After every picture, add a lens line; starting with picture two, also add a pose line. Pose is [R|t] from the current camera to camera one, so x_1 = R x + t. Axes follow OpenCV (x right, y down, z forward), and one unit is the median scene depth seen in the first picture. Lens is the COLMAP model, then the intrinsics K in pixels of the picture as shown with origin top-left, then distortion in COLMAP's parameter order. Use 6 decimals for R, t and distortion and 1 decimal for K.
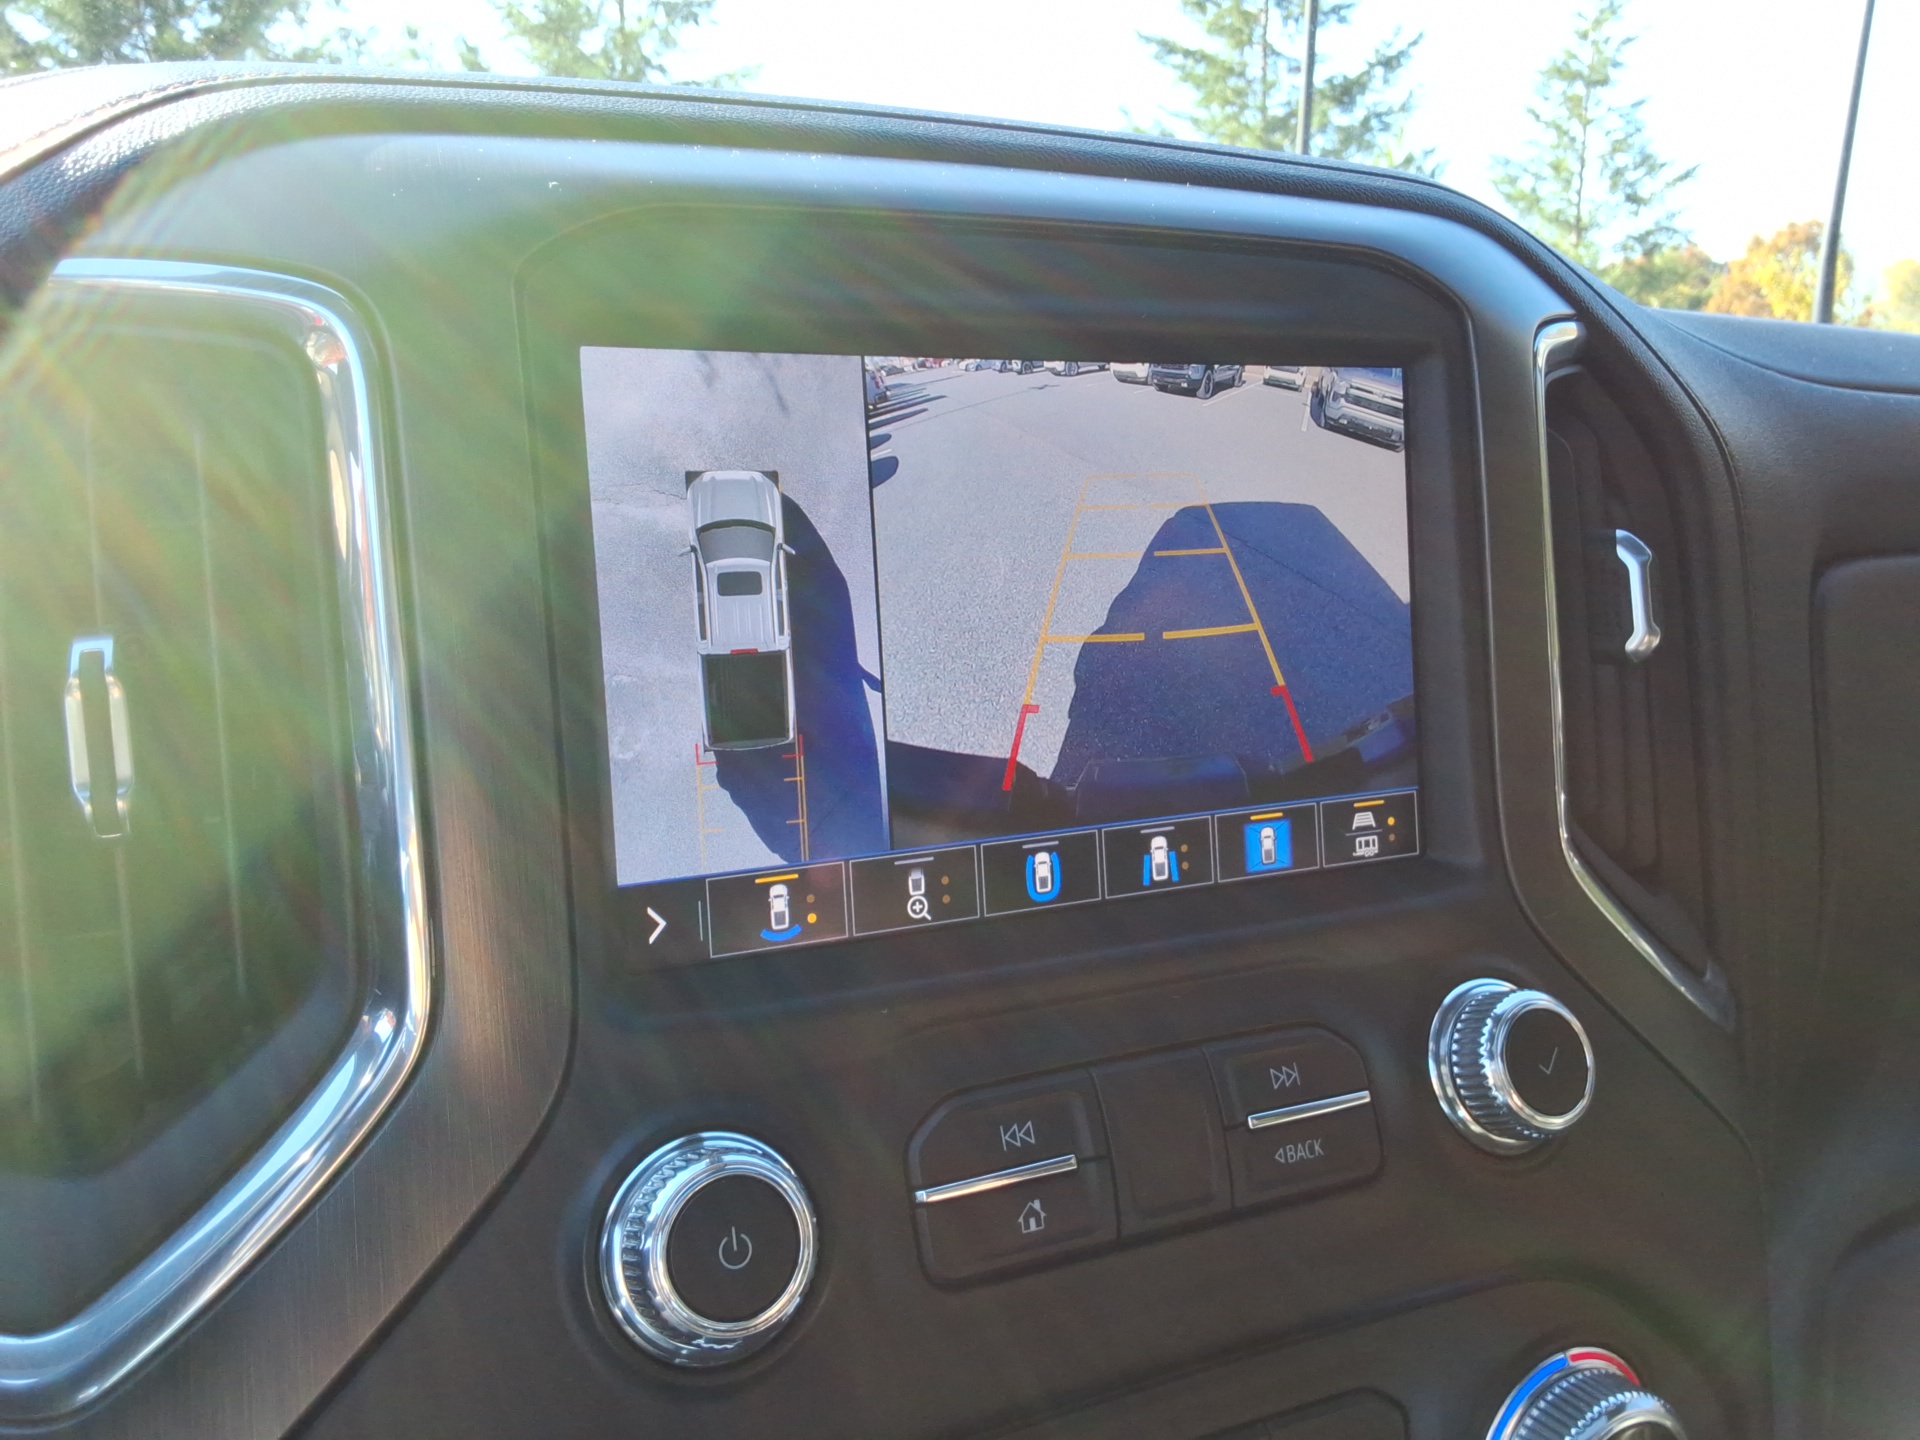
lens RADIAL K [[1553.1, 0, 973.2], [0, 1553.1, 700.0], [0, 0, 1]] dist [0.114806, -0.196004]
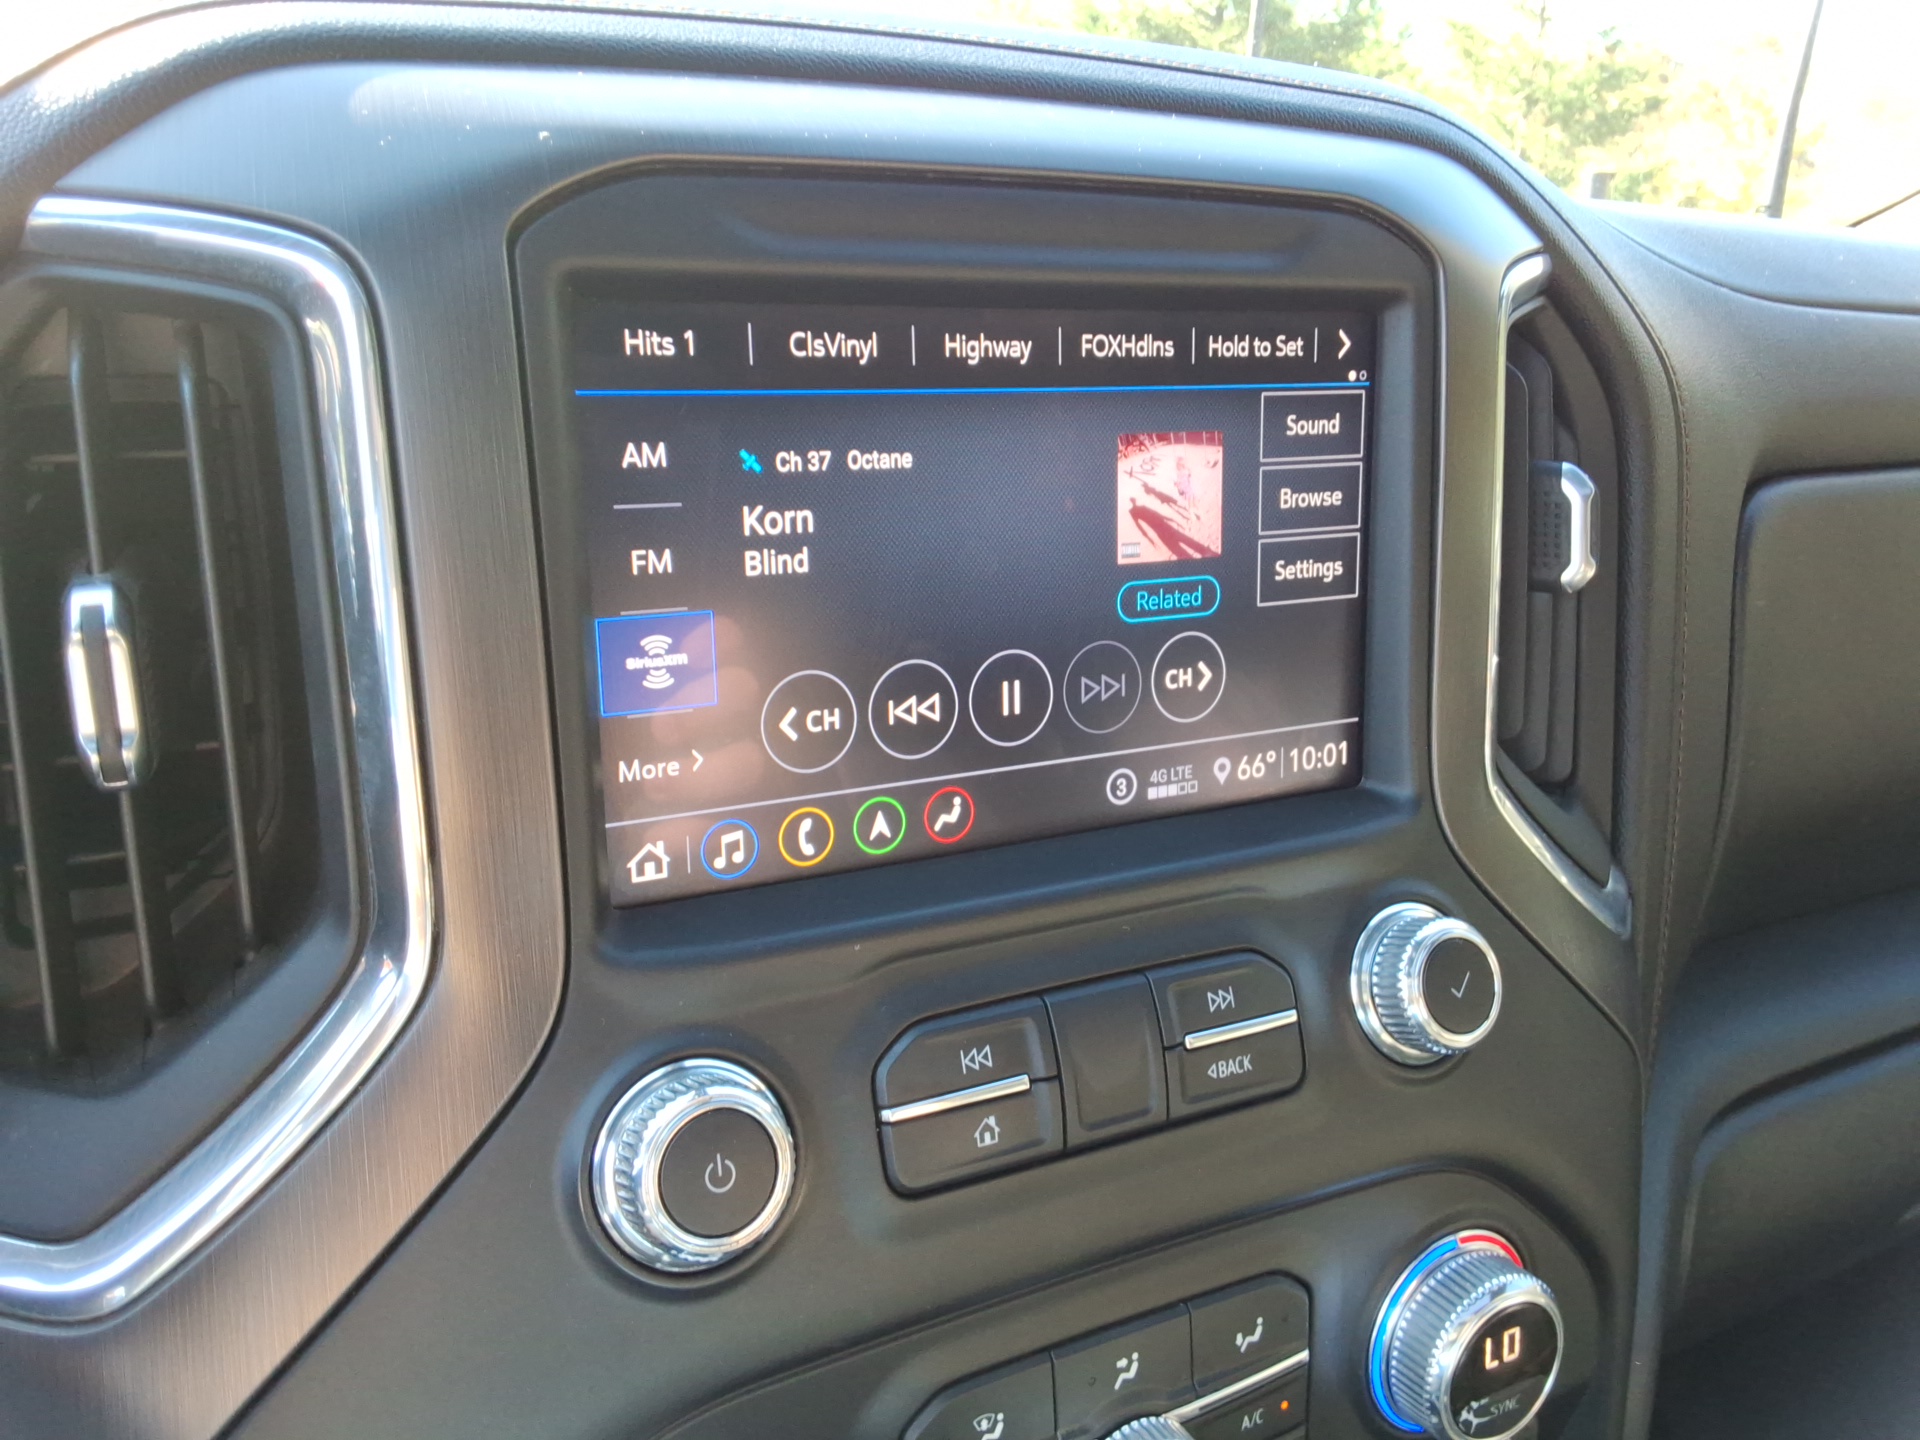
lens RADIAL K [[1553.1, 0, 973.2], [0, 1553.1, 700.0], [0, 0, 1]] dist [0.114806, -0.196004]
pose [[0.998389, 0.029626, 0.048400, -0.029597], [-0.035869, 0.990373, 0.133695, -0.099727], [-0.043974, -0.135216, 0.989840, -0.032701]]
